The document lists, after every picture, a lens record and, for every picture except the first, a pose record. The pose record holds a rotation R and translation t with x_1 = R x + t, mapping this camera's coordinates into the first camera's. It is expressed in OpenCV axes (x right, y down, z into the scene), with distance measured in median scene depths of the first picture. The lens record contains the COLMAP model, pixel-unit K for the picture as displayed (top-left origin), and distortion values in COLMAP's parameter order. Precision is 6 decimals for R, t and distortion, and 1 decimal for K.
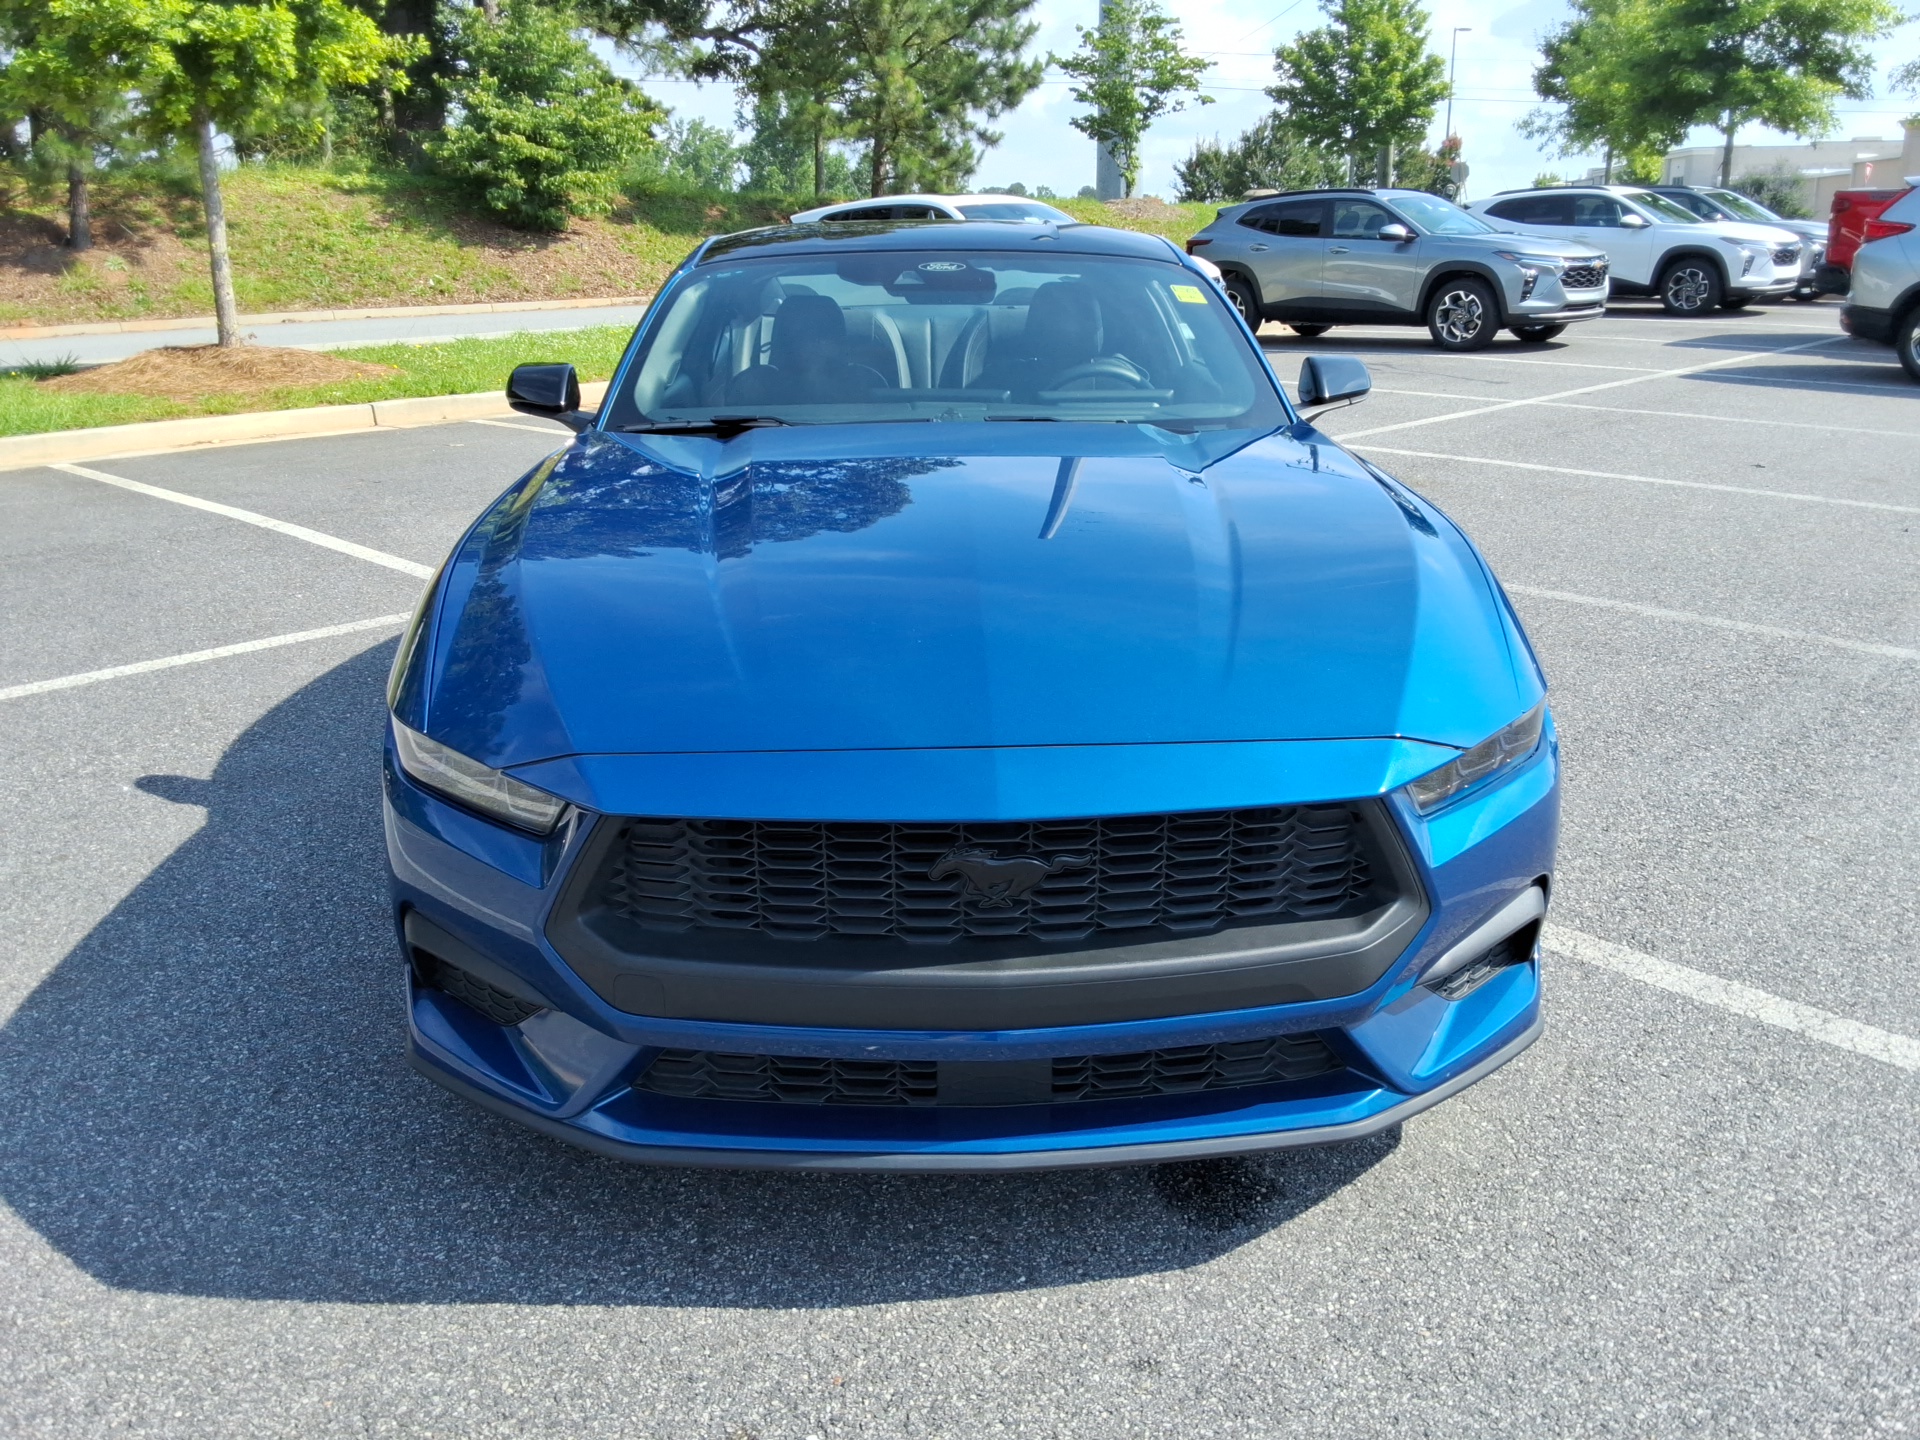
lens RADIAL K [[1565.6, 0, 994.4], [0, 1565.6, 721.4], [0, 0, 1]] dist [0.116322, -0.174509]
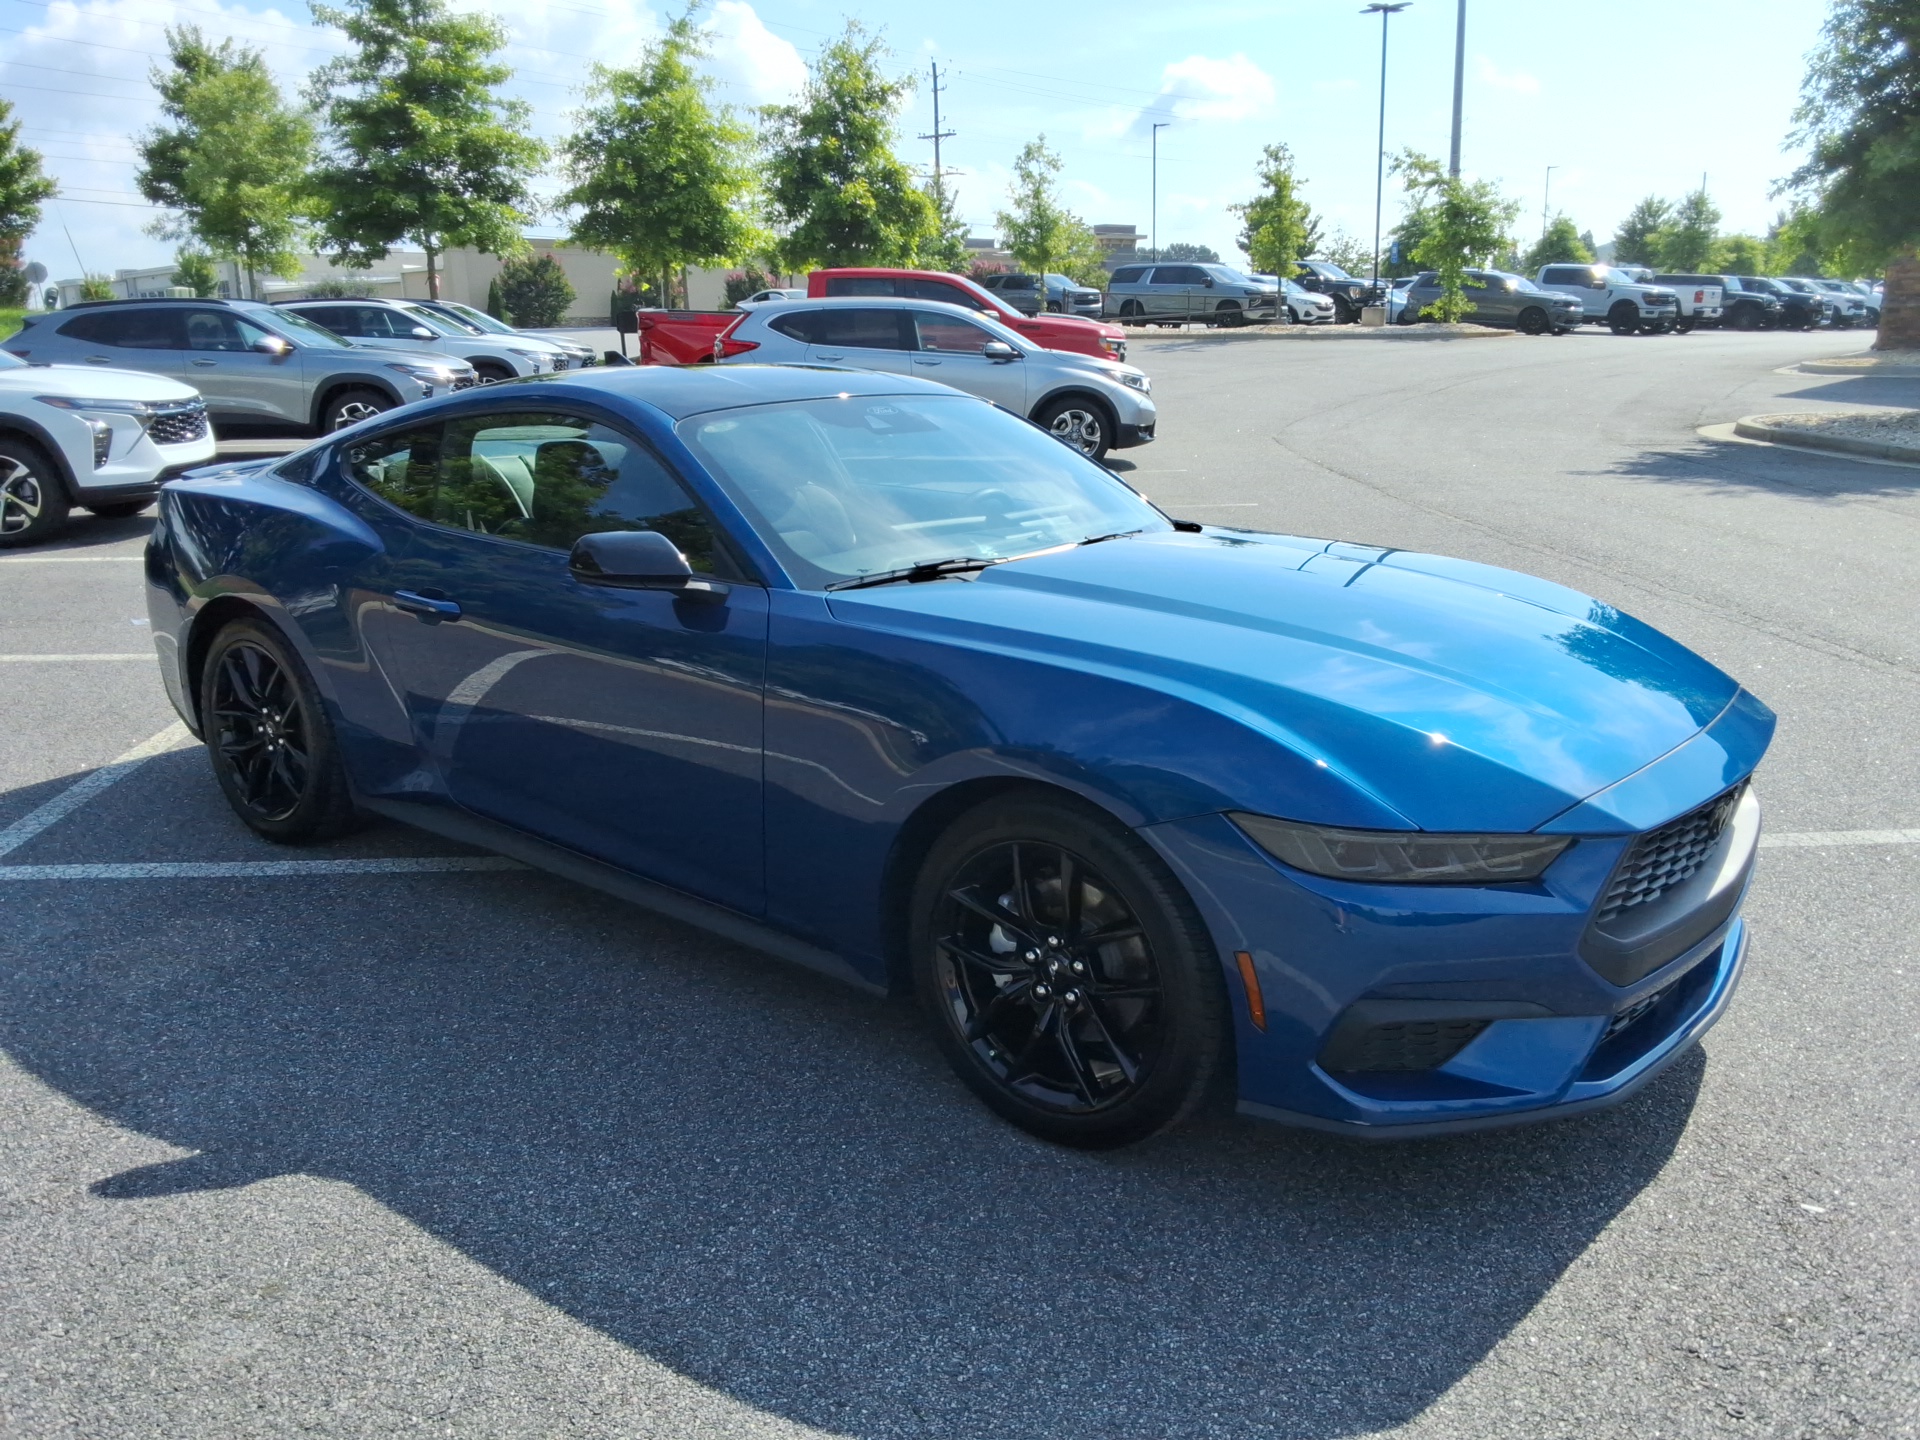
lens RADIAL K [[1565.6, 0, 954.4], [0, 1565.6, 737.3], [0, 0, 1]] dist [0.116322, -0.174509]
pose [[0.647492, -0.191377, 0.737651, -0.209096], [0.226623, 0.972518, 0.053387, -0.029019], [-0.727596, 0.132600, 0.673068, 0.067842]]
